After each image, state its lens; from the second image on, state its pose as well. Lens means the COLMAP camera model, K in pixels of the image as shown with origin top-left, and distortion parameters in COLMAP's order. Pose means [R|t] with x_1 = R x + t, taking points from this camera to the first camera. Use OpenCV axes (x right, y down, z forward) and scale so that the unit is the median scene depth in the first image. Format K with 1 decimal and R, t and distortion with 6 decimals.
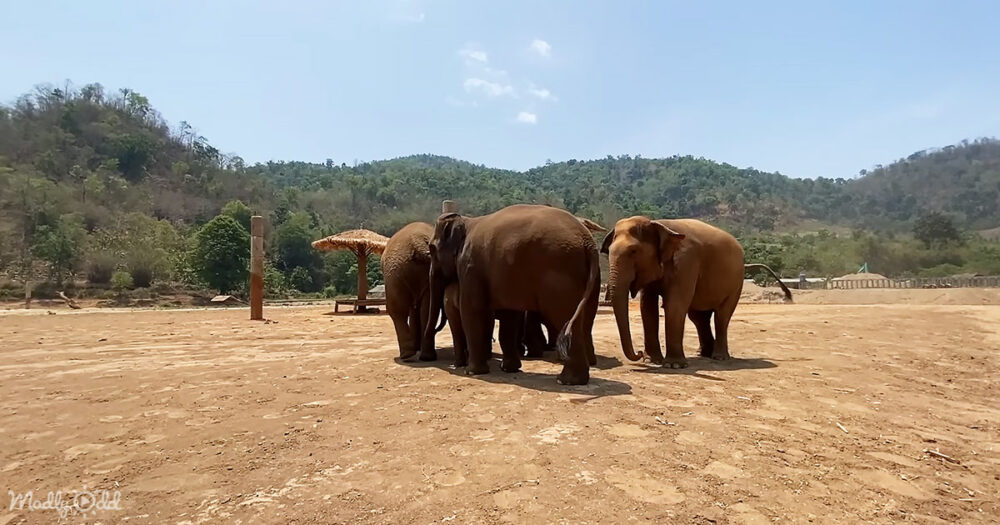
lens RADIAL K [[461.7, 0, 500.0], [0, 461.7, 262.5], [0, 0, 1]] dist [0.000577, -0.008265]
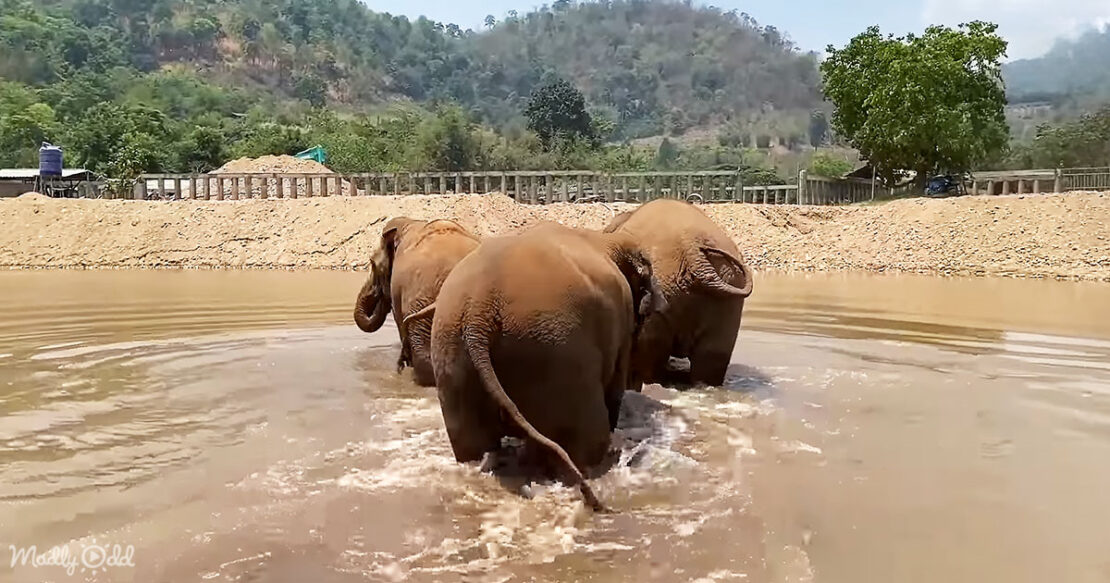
lens RADIAL K [[512.5, 0, 555.0], [0, 512.5, 291.5], [0, 0, 1]] dist [0.000577, -0.008265]
pose [[0.821363, -0.040152, 0.568990, 0.497315], [-0.048040, 0.989106, 0.139146, 0.037519], [-0.568379, -0.141624, 0.810486, 0.415357]]
